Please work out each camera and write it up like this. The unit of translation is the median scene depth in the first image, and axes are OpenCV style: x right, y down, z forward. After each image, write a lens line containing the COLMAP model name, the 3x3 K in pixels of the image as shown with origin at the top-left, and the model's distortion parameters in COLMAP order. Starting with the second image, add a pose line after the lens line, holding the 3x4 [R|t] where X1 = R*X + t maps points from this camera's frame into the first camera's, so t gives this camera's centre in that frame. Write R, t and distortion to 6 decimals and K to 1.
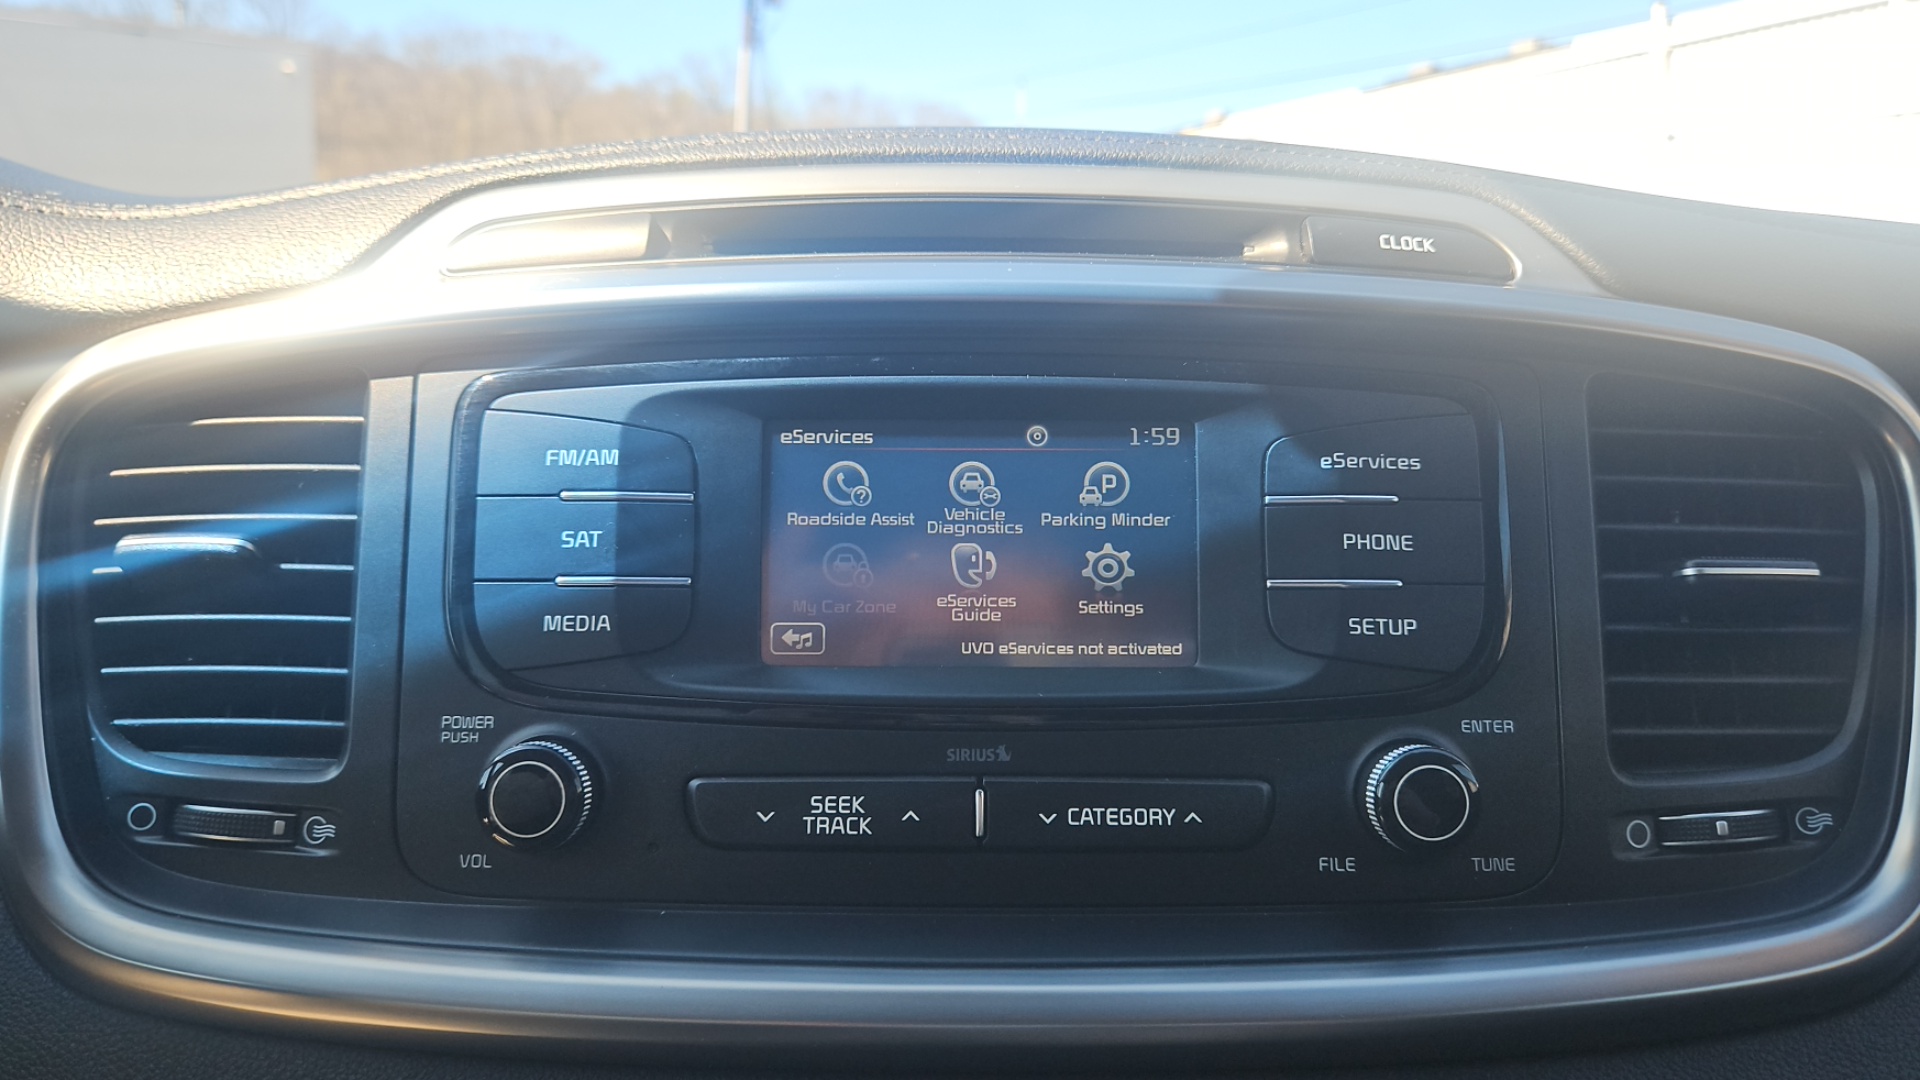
lens RADIAL K [[1426.6, 0, 959.6], [0, 1426.6, 537.8], [0, 0, 1]] dist [0.004391, 0.000591]
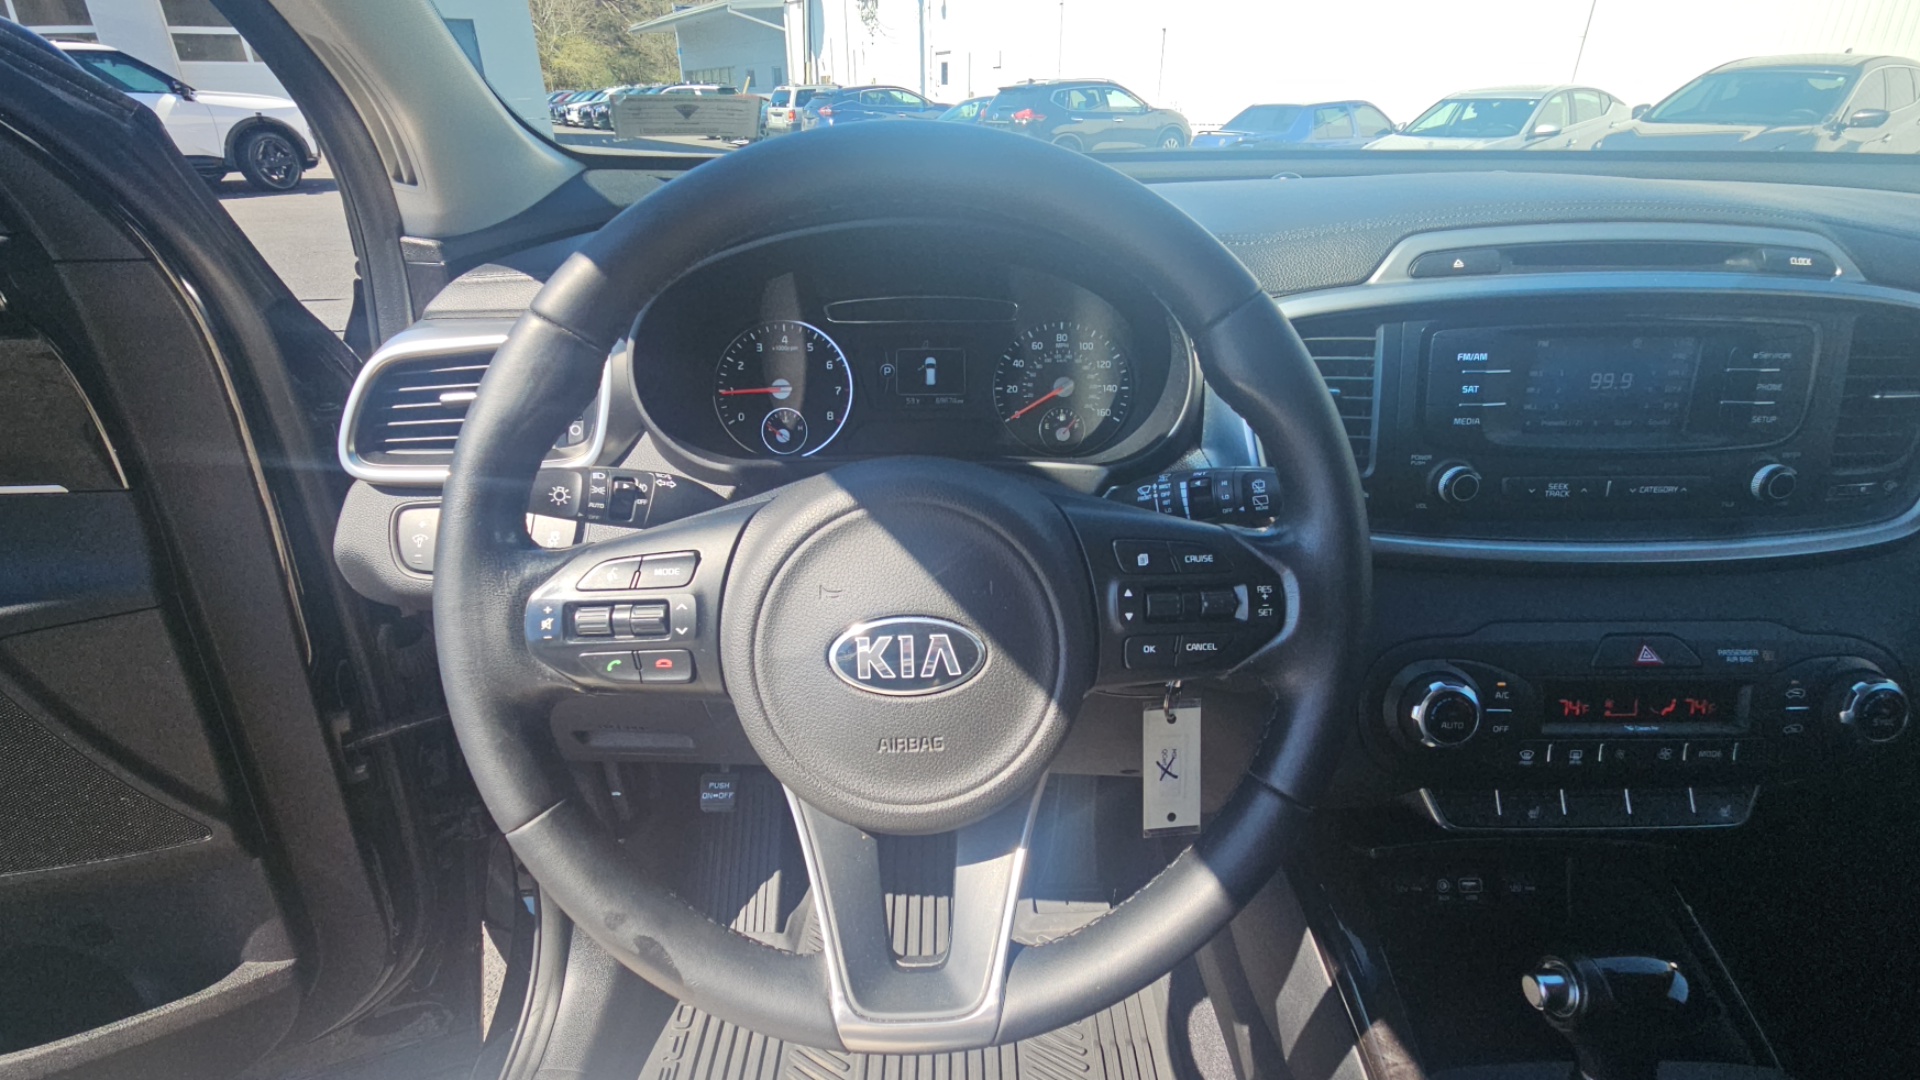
lens RADIAL K [[856.3, 0, 957.5], [0, 856.3, 533.2], [0, 0, 1]] dist [0.006761, -0.005523]
pose [[0.999929, -0.011506, 0.003026, -1.212266], [0.009771, 0.939297, 0.342967, -0.300408], [-0.006789, -0.342913, 0.939343, -0.575981]]
